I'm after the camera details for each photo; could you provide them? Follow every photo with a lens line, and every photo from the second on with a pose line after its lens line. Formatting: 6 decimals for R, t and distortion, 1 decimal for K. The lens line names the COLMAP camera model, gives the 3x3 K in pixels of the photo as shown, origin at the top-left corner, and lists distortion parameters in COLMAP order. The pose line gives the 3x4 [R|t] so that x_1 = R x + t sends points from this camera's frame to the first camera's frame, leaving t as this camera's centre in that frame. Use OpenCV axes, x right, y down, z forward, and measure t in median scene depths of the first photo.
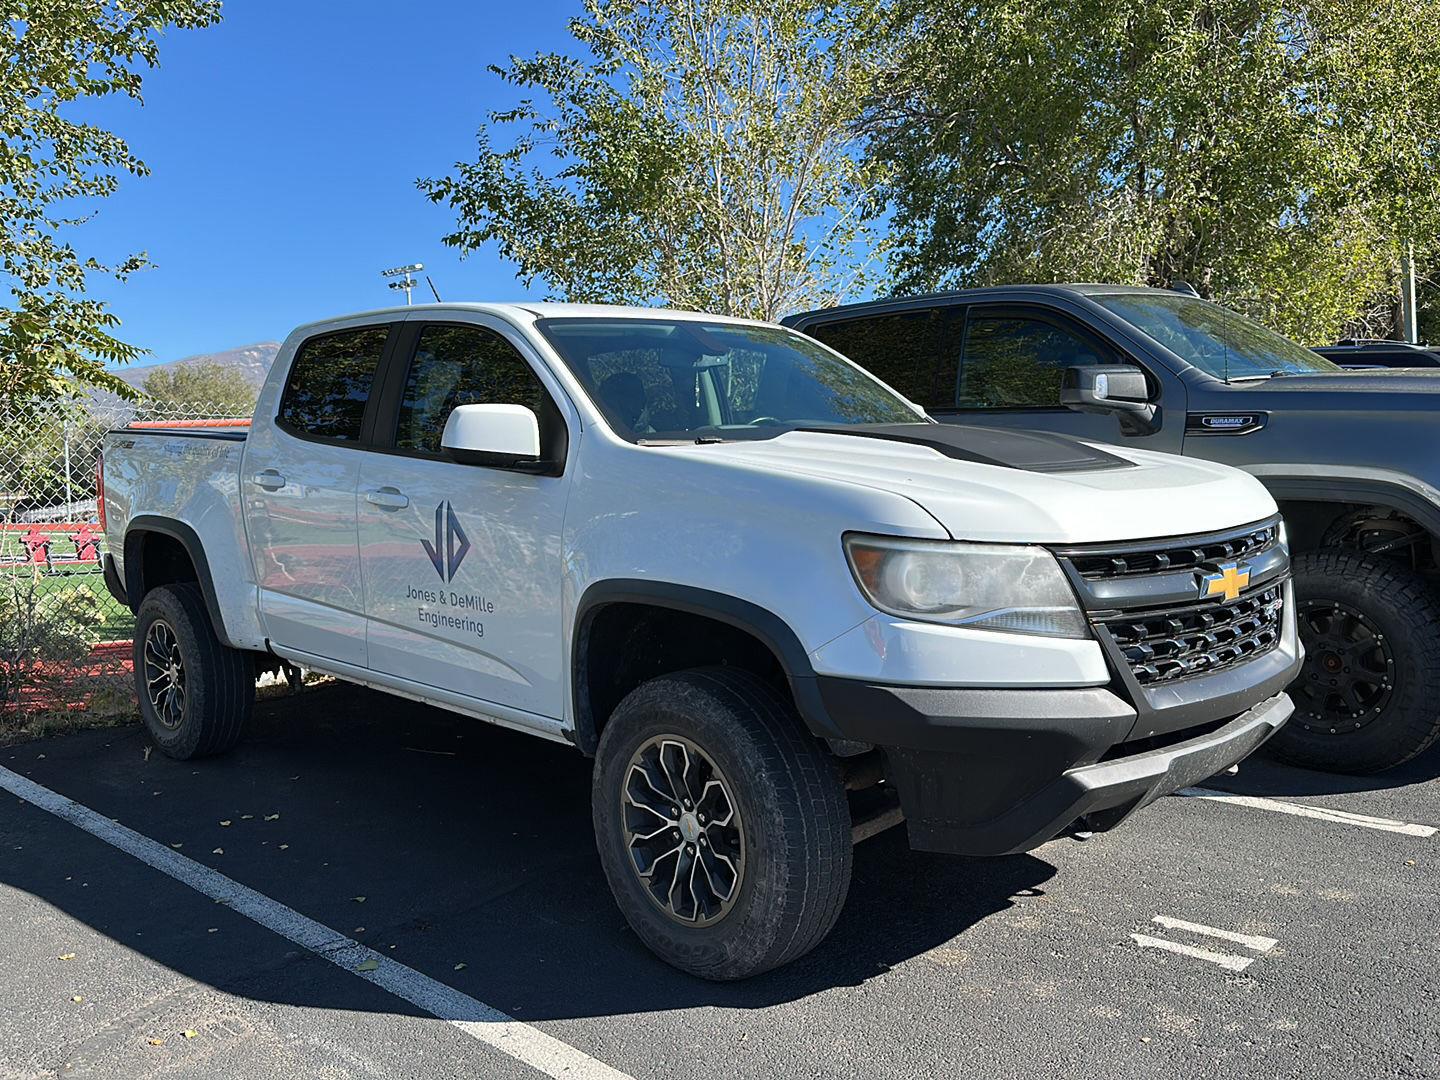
lens RADIAL K [[1279.8, 0, 716.3], [0, 1279.8, 536.1], [0, 0, 1]] dist [0.102087, -0.172191]
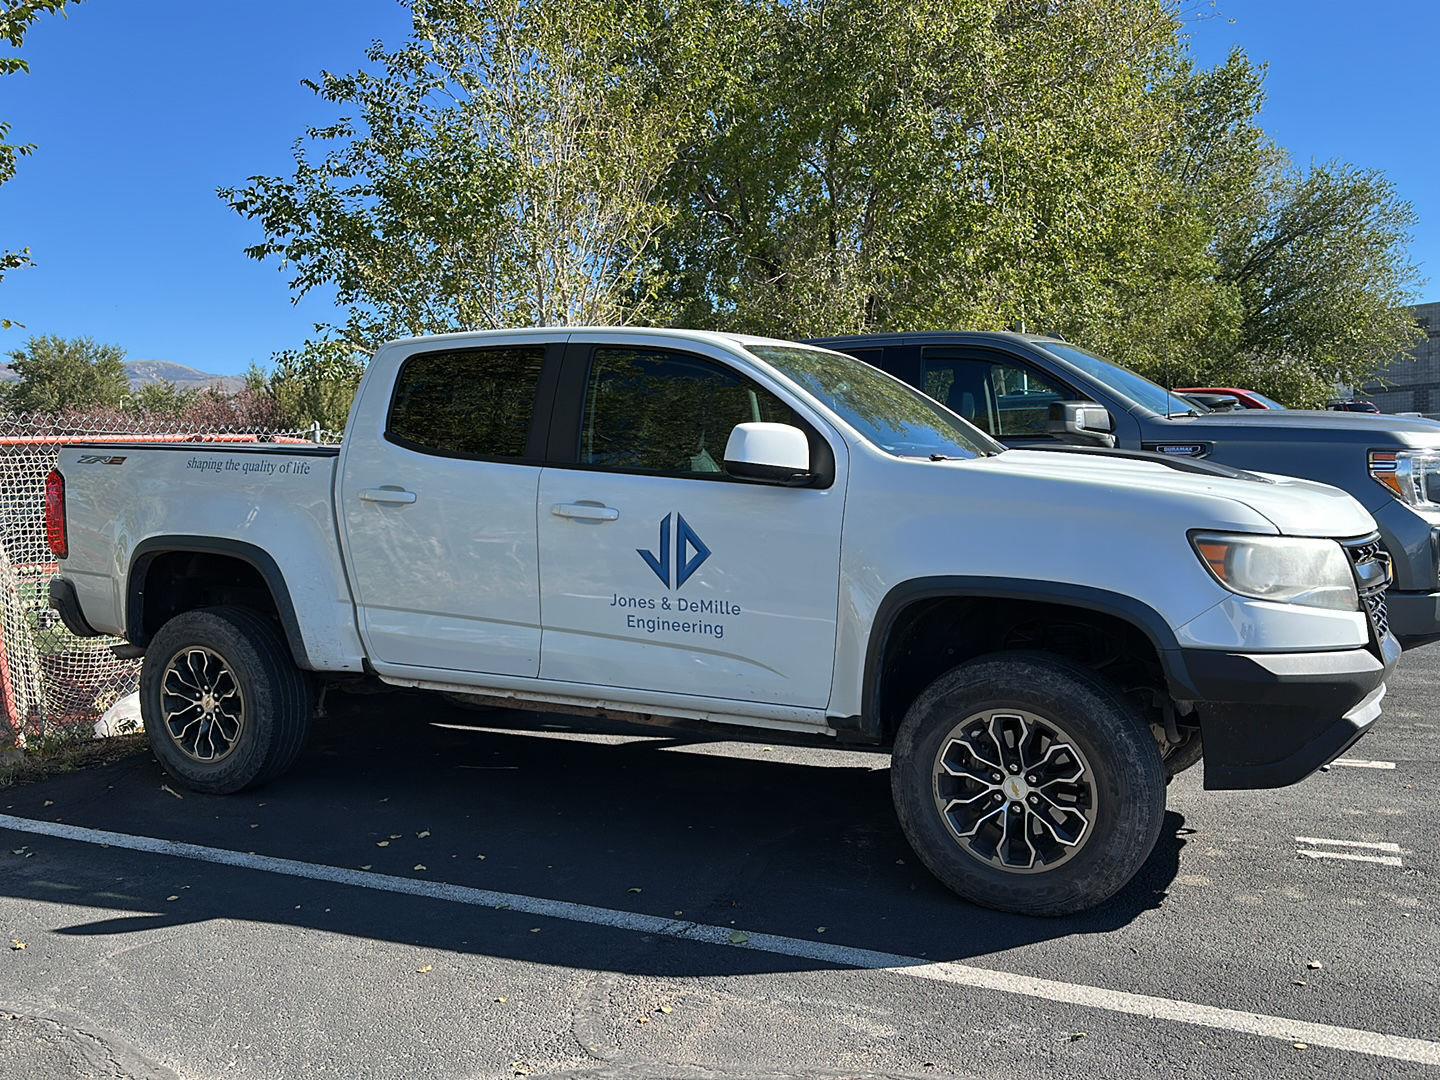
lens RADIAL K [[1279.8, 0, 717.0], [0, 1279.8, 537.1], [0, 0, 1]] dist [0.102087, -0.172191]
pose [[0.945324, -0.008905, 0.326010, -0.519514], [0.016479, 0.999655, -0.020478, 0.015207], [-0.325715, 0.024730, 0.945145, -0.014489]]
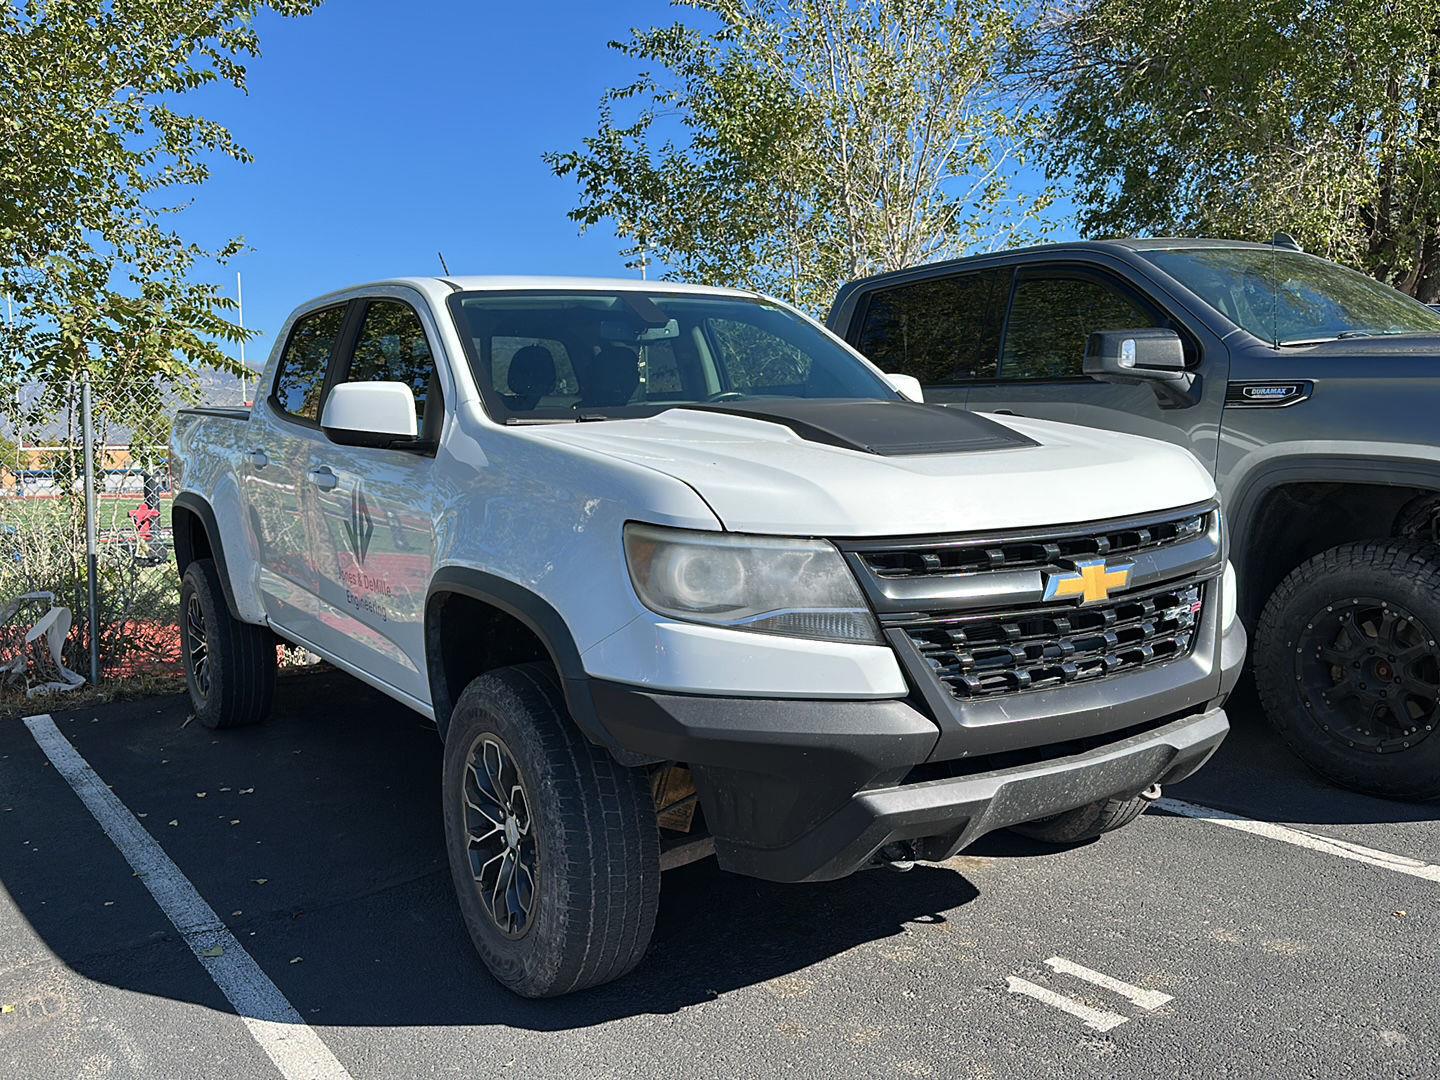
lens RADIAL K [[1279.8, 0, 719.0], [0, 1279.8, 535.2], [0, 0, 1]] dist [0.102087, -0.172191]
pose [[0.982784, 0.011360, -0.184410, 0.238299], [-0.007514, 0.999740, 0.021544, -0.009508], [0.184607, -0.019788, 0.982613, 0.085035]]
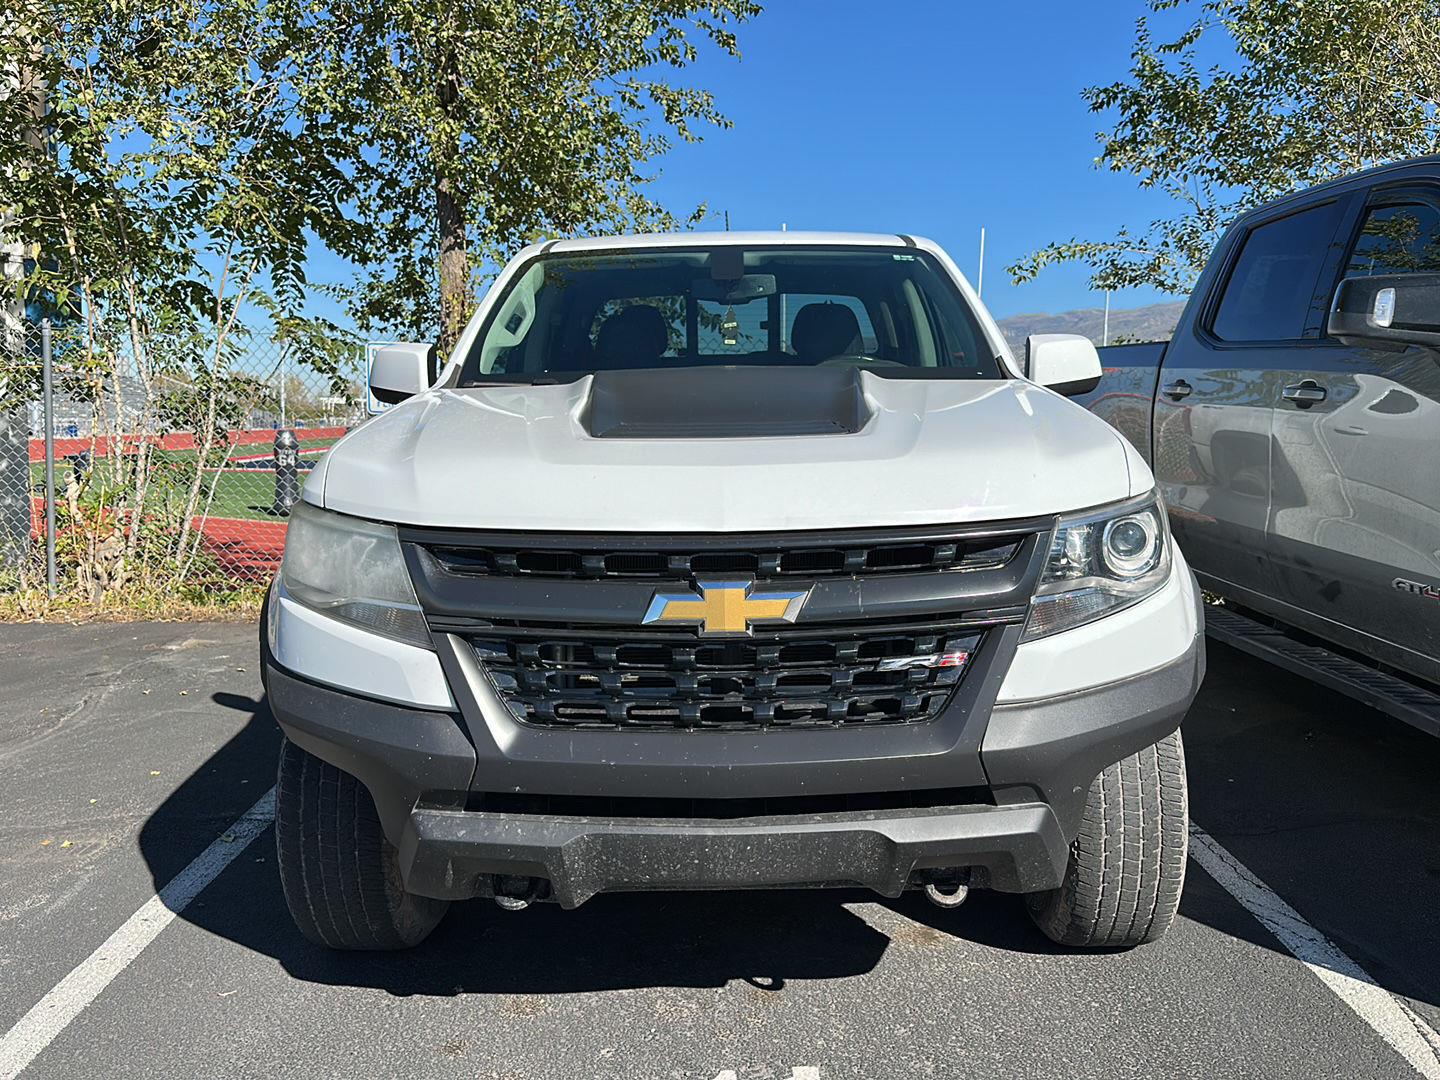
lens RADIAL K [[1279.8, 0, 720.4], [0, 1279.8, 538.6], [0, 0, 1]] dist [0.102087, -0.172191]
pose [[0.717963, 0.103595, -0.688329, 0.659386], [-0.064709, 0.994514, 0.082181, -0.043846], [0.693067, -0.014461, 0.720728, 0.394002]]
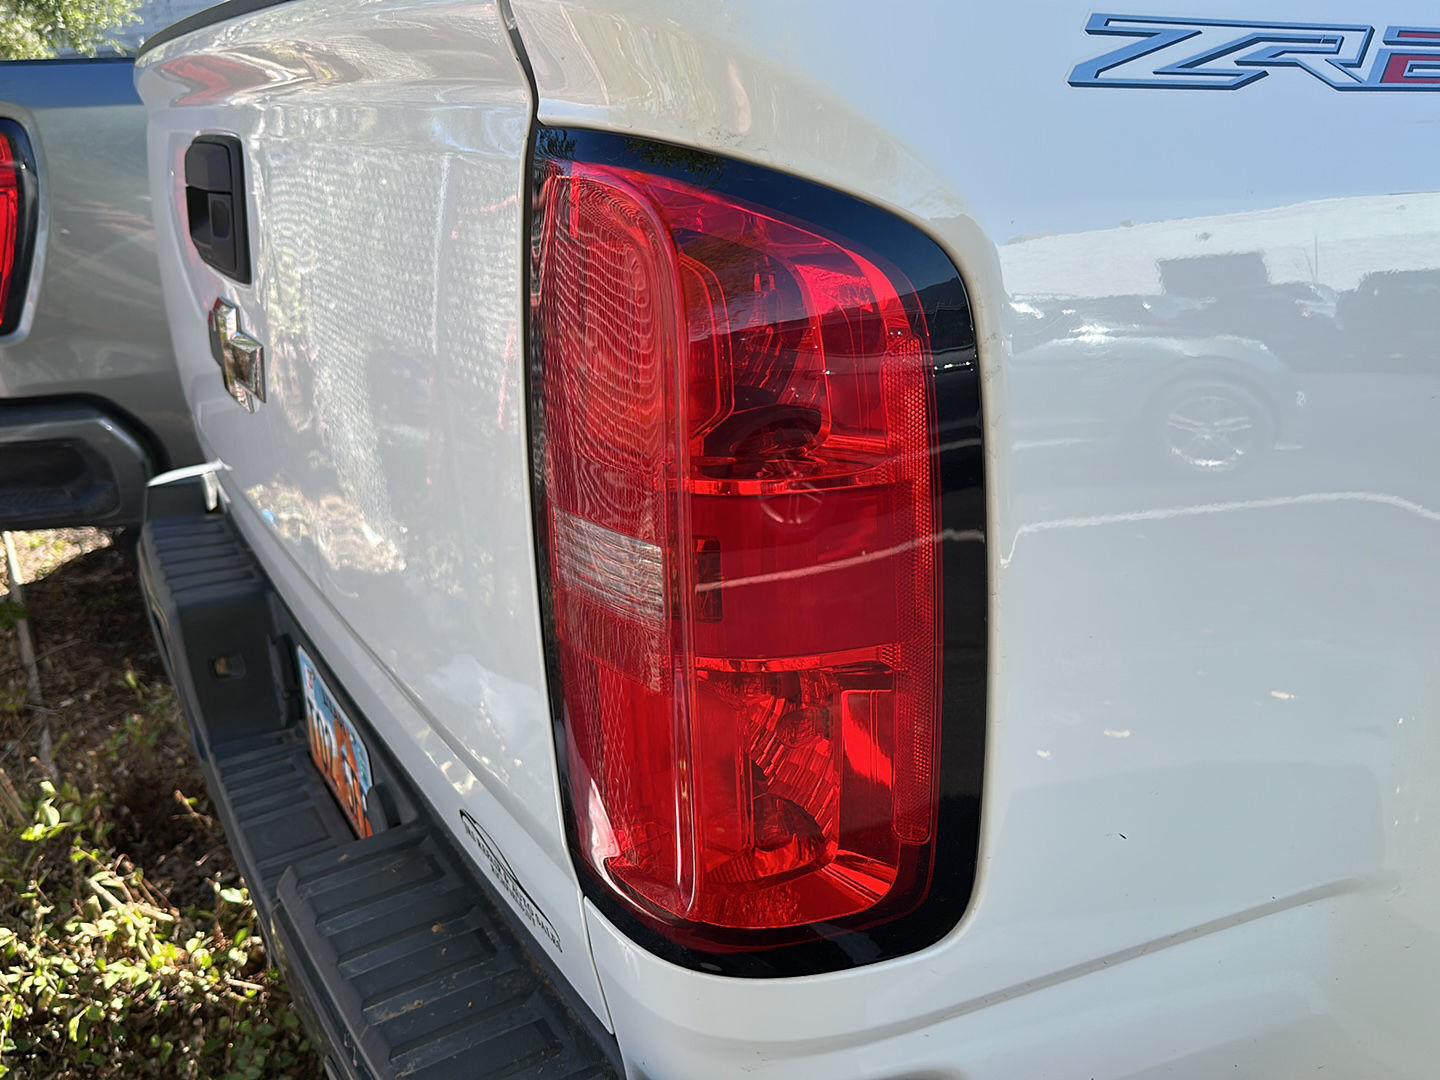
lens RADIAL K [[1279.8, 0, 728.8], [0, 1279.8, 543.2], [0, 0, 1]] dist [0.102087, -0.172191]
pose [[0.243239, -0.302972, 0.921435, -0.877673], [0.107826, 0.952524, 0.284730, -0.102412], [-0.963954, 0.030097, 0.264359, 1.534804]]
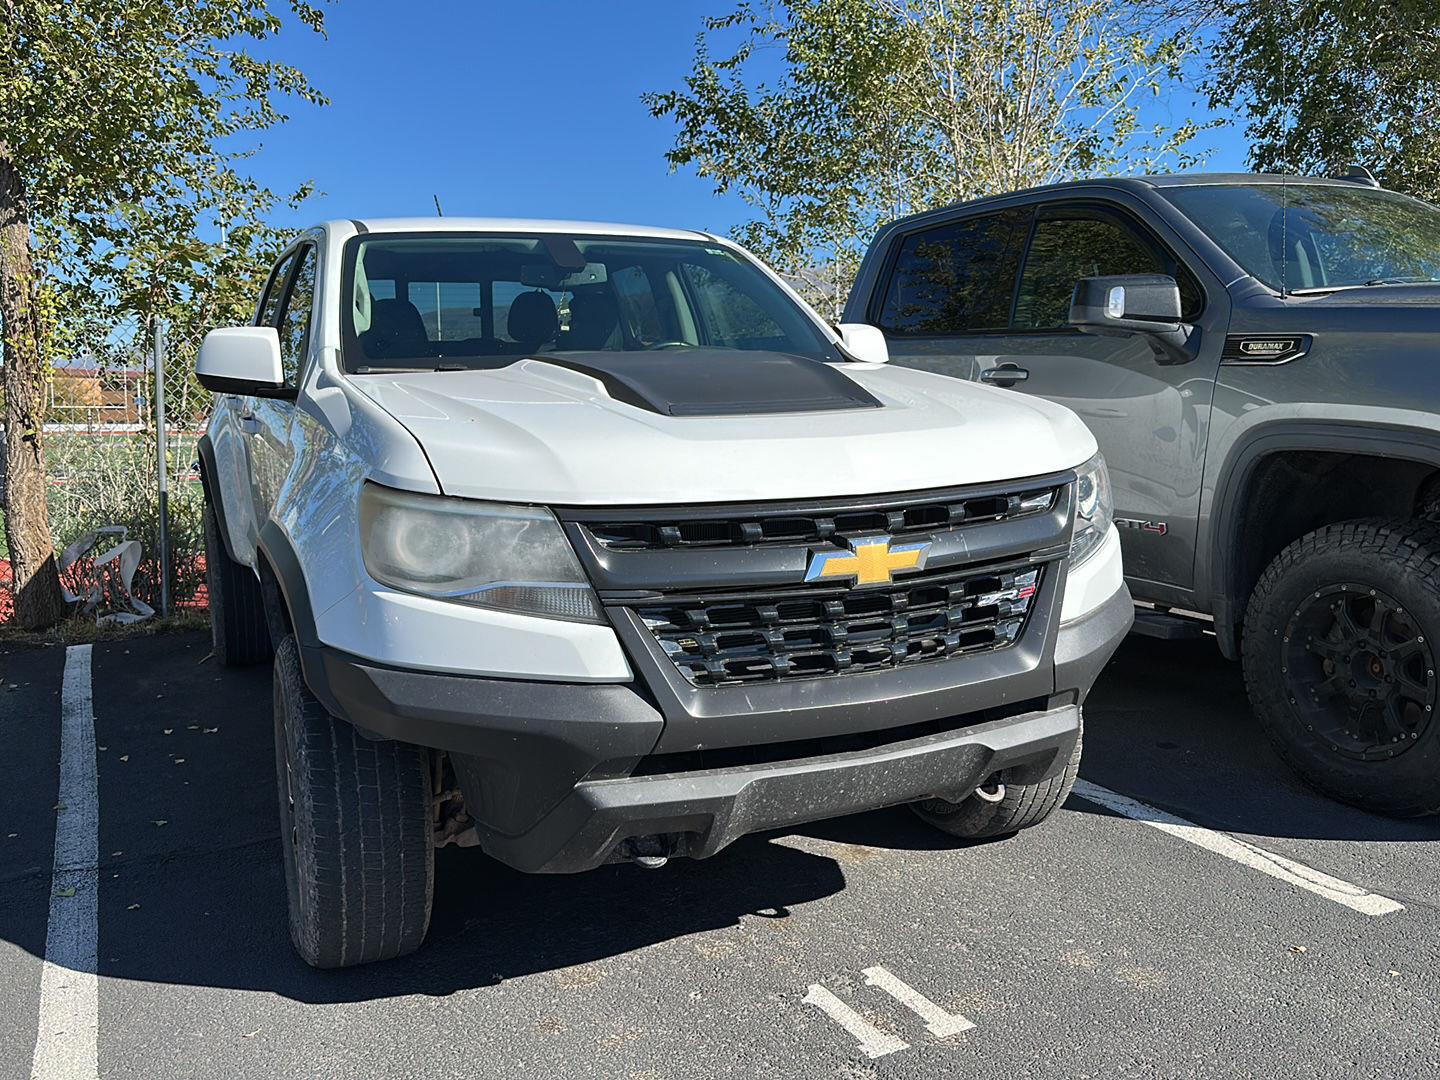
lens RADIAL K [[1279.8, 0, 717.5], [0, 1279.8, 537.5], [0, 0, 1]] dist [0.102087, -0.172191]
pose [[0.942448, 0.050664, -0.330492, 0.431666], [-0.030074, 0.997291, 0.067123, -0.021216], [0.332998, -0.053321, 0.941419, 0.193580]]
